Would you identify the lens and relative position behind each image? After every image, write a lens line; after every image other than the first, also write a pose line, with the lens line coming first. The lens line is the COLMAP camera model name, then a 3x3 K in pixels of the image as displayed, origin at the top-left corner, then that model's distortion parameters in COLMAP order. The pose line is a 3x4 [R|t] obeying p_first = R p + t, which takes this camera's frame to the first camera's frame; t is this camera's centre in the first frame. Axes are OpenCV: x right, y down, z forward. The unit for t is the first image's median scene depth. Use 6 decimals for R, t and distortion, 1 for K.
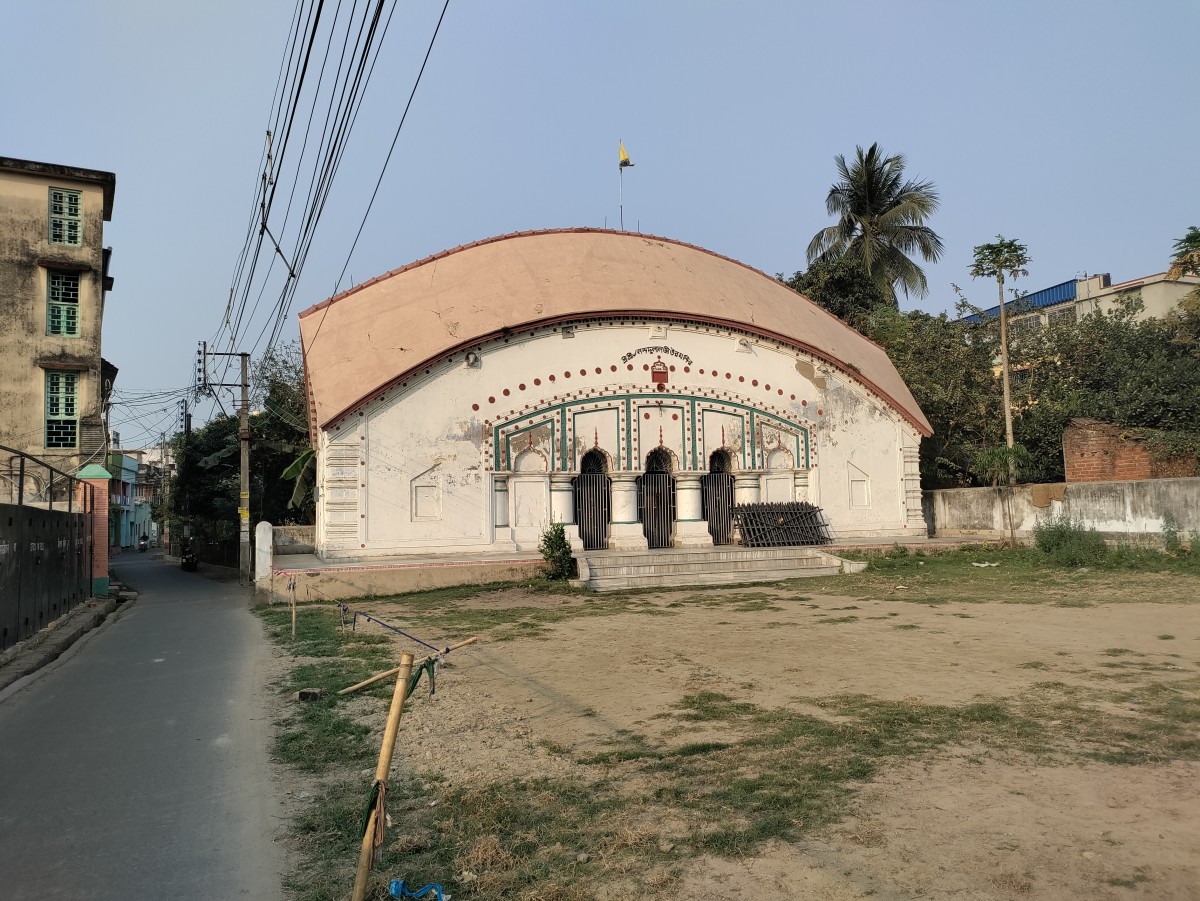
lens RADIAL K [[868.1, 0, 600.0], [0, 868.1, 450.5], [0, 0, 1]] dist [0.003808, 0.003137]
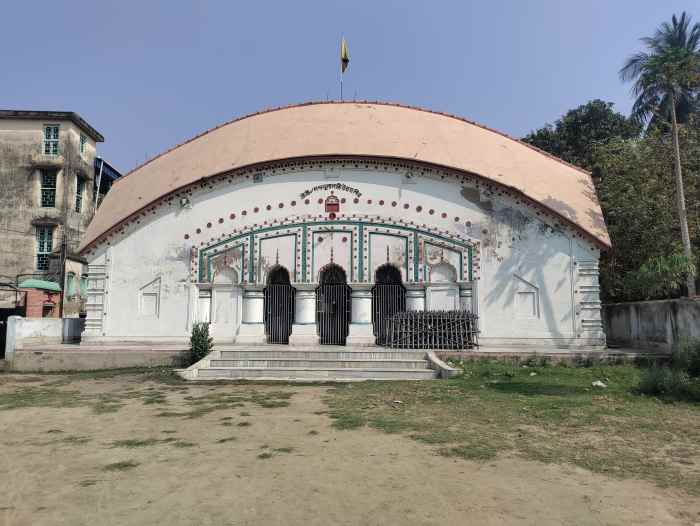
lens RADIAL K [[506.4, 0, 350.0], [0, 506.4, 263.0], [0, 0, 1]] dist [0.003808, 0.003137]
pose [[0.904377, -0.016888, -0.426400, 0.400993], [0.008109, 0.999716, -0.022396, 0.011290], [0.426657, 0.016797, 0.904258, 0.351178]]
